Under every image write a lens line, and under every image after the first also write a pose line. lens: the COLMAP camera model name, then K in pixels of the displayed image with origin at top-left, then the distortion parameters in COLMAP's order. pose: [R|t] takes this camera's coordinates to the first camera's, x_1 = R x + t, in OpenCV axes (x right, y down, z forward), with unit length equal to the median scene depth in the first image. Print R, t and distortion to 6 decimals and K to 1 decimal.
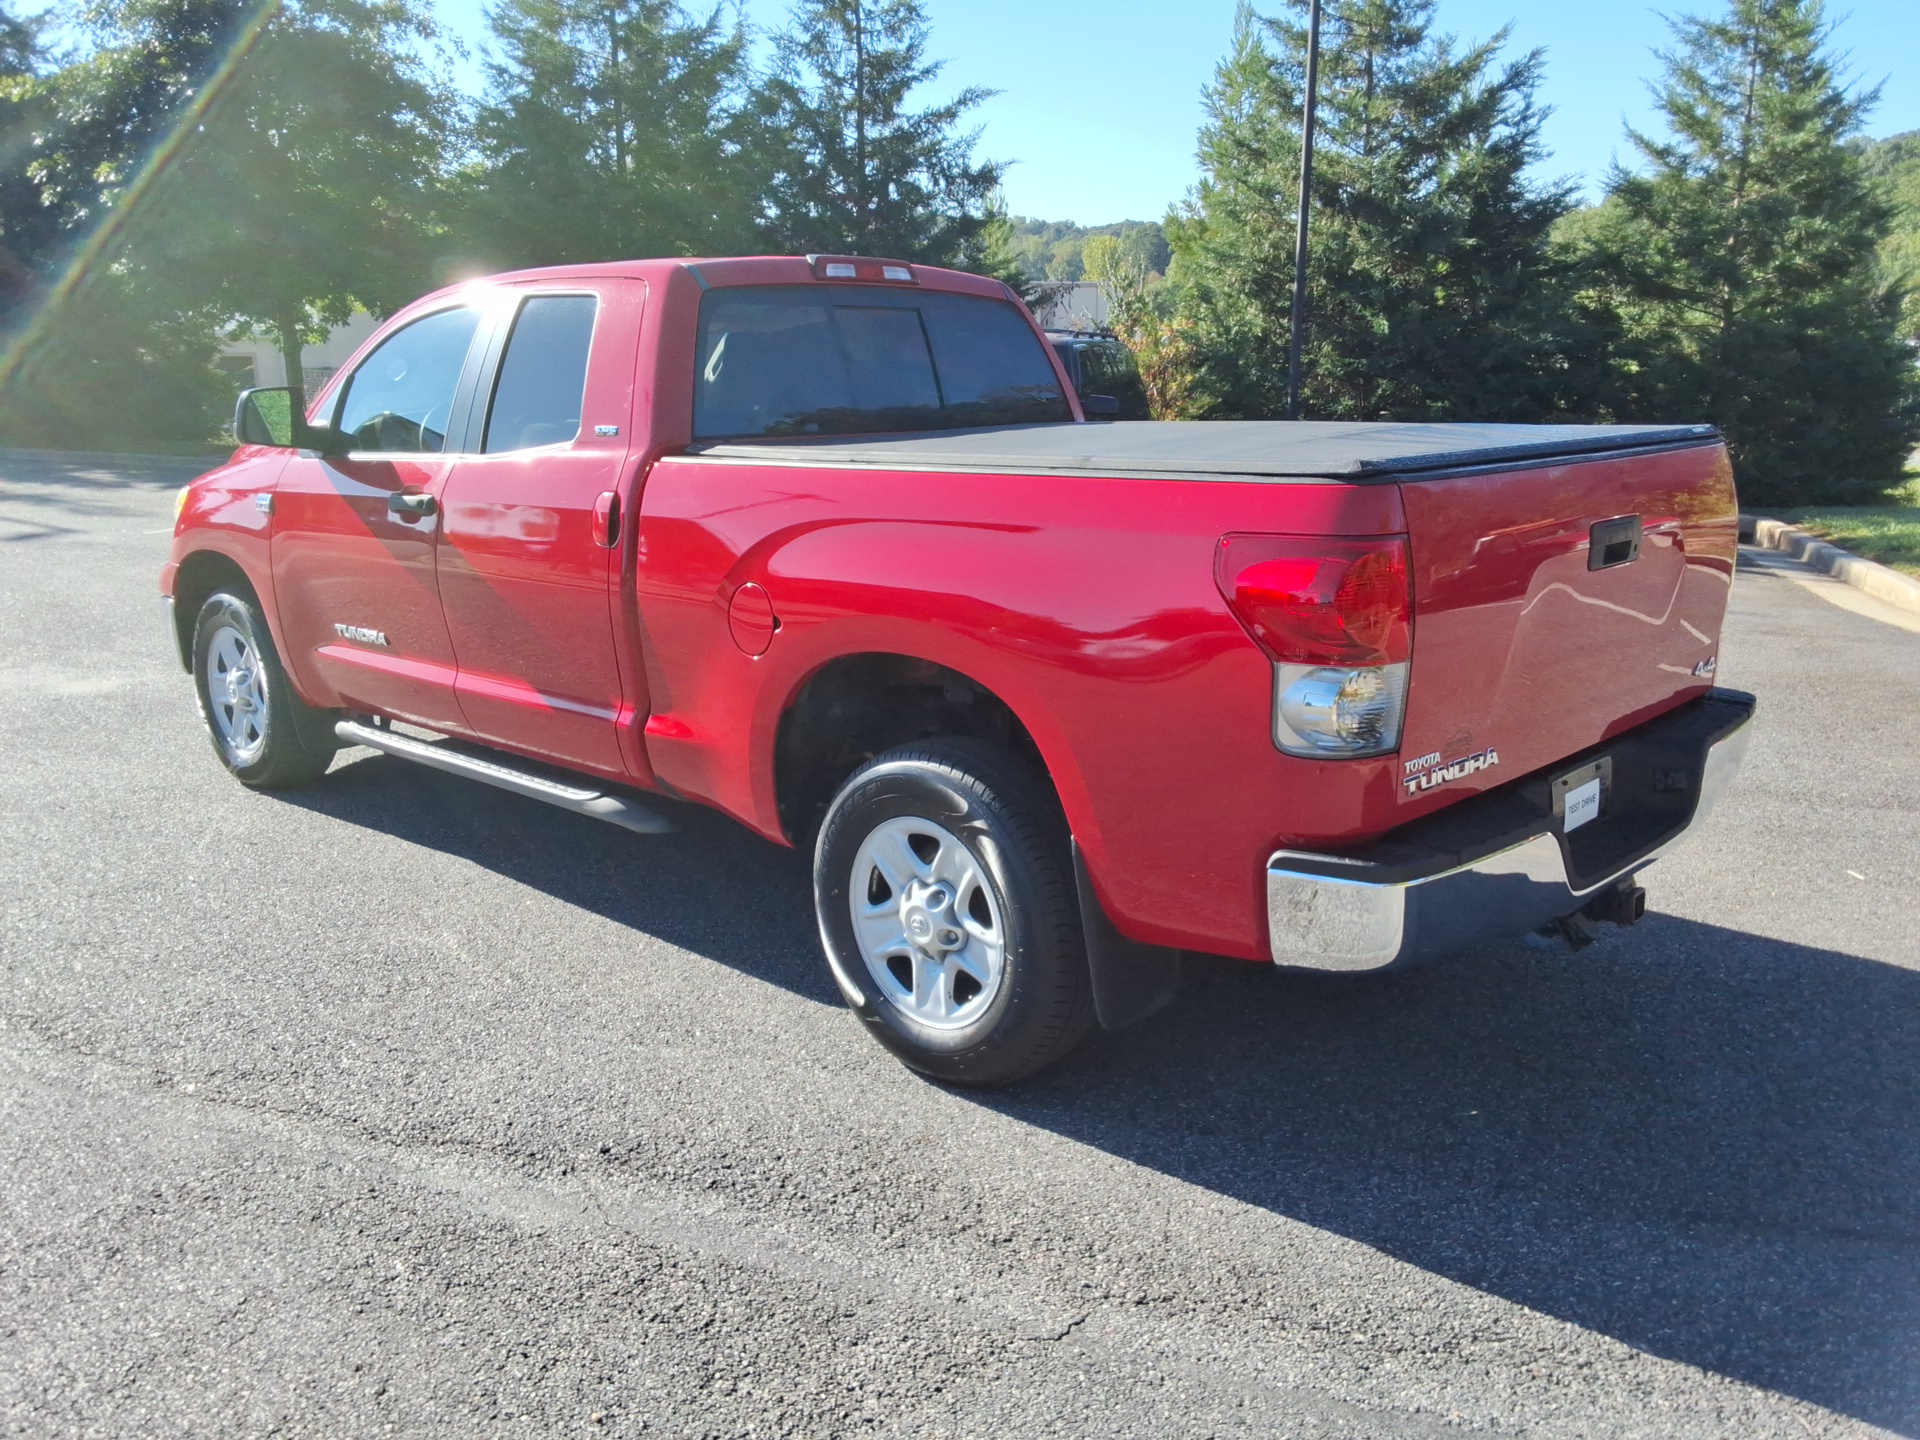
lens RADIAL K [[1565.1, 0, 967.9], [0, 1565.1, 686.2], [0, 0, 1]] dist [0.094107, -0.146971]
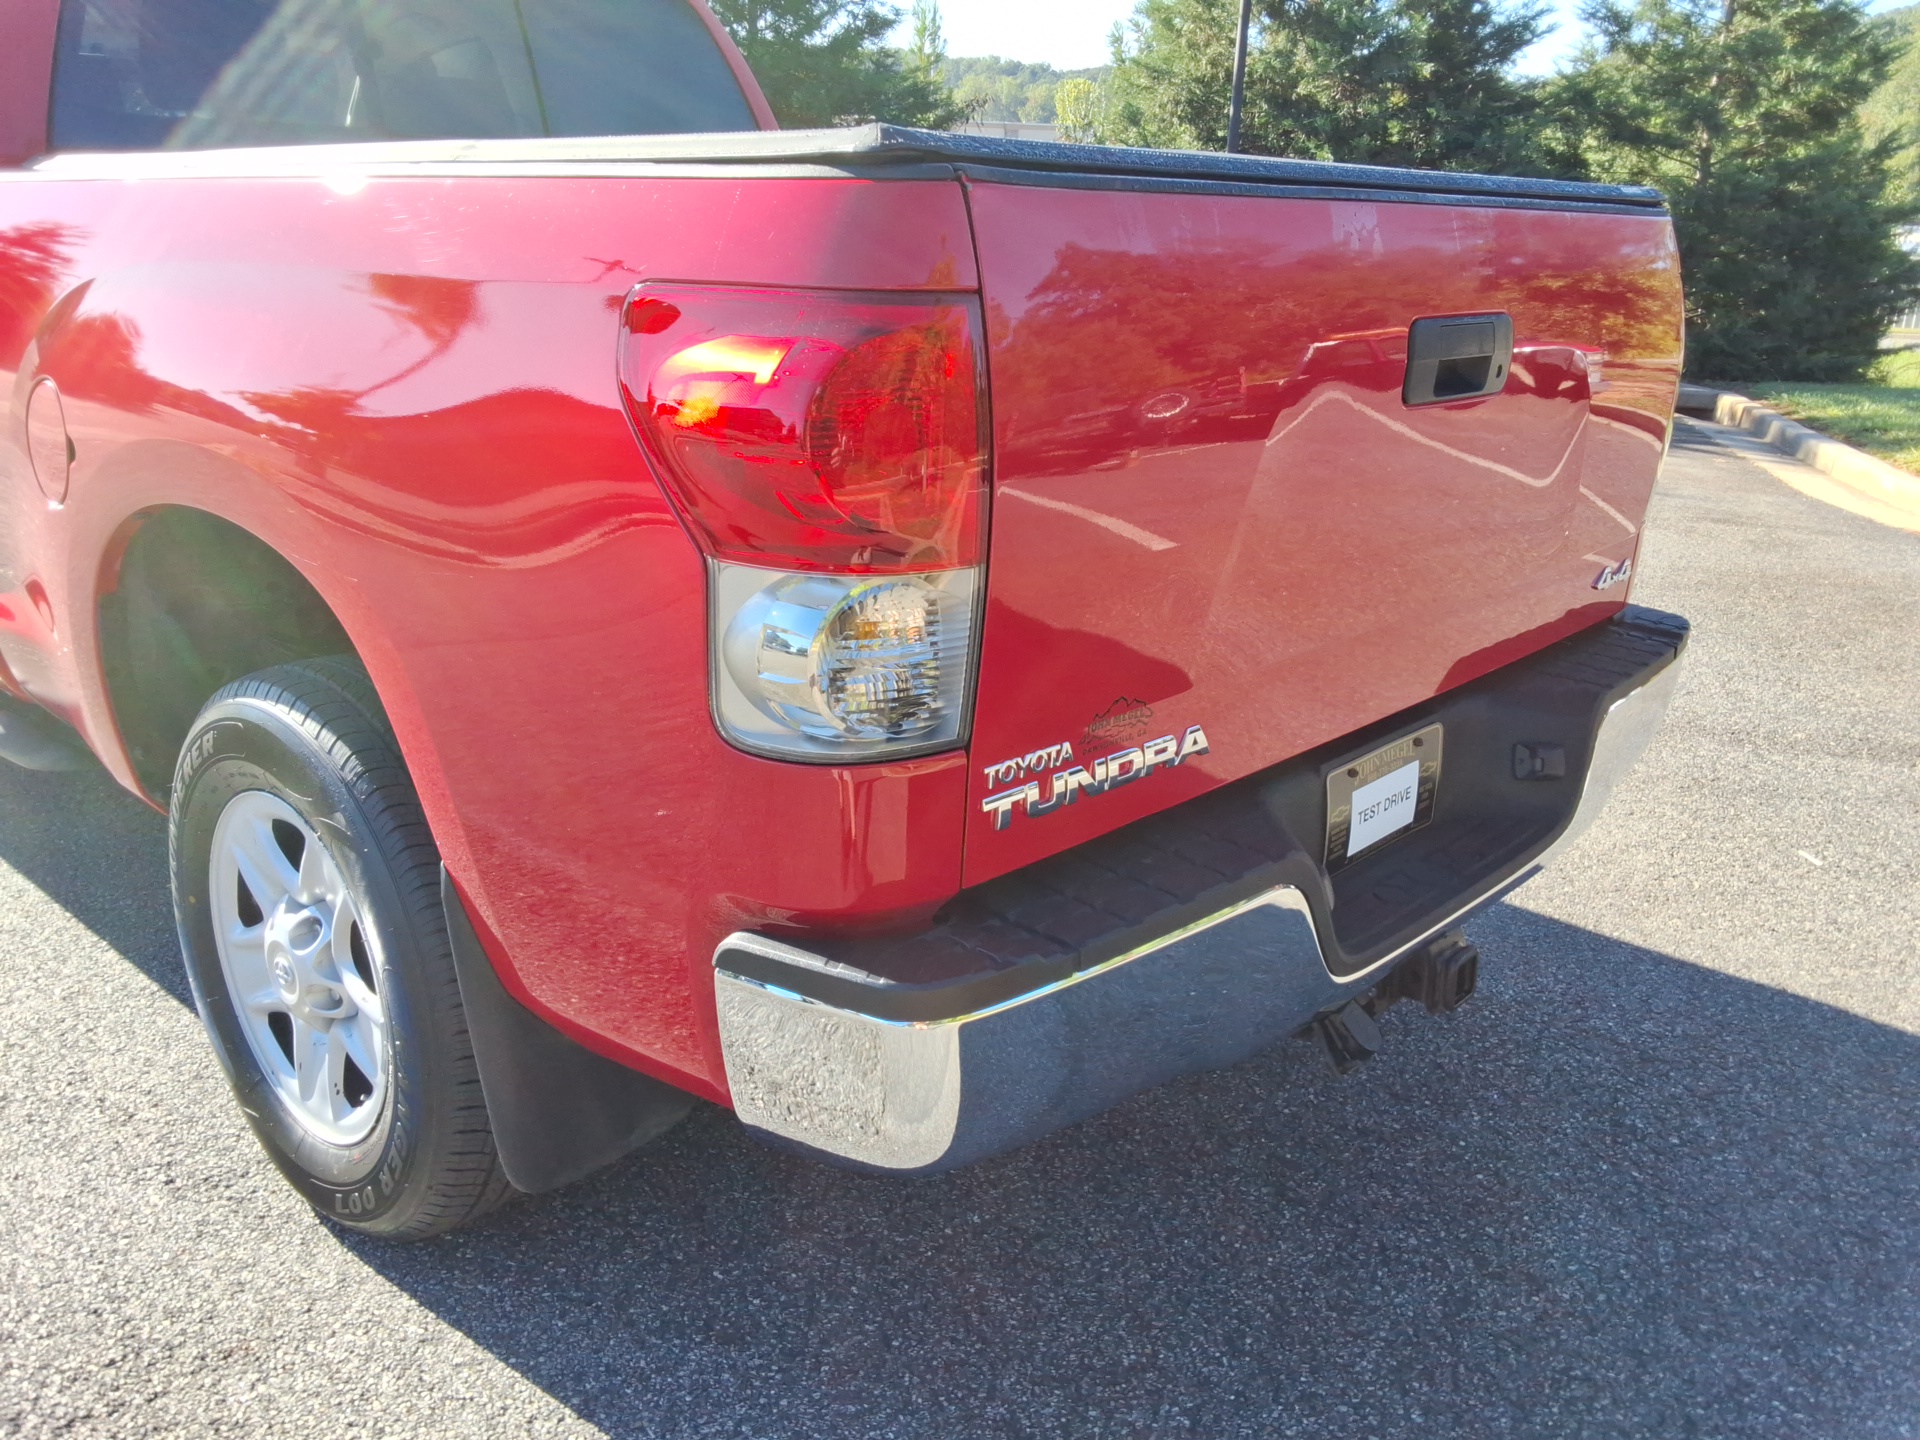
lens RADIAL K [[1565.1, 0, 978.1], [0, 1565.1, 684.7], [0, 0, 1]] dist [0.094107, -0.146971]
pose [[0.998891, 0.032510, 0.034069, 0.128290], [-0.035389, 0.995525, 0.087626, -0.010452], [-0.031068, -0.088735, 0.995571, 0.251134]]
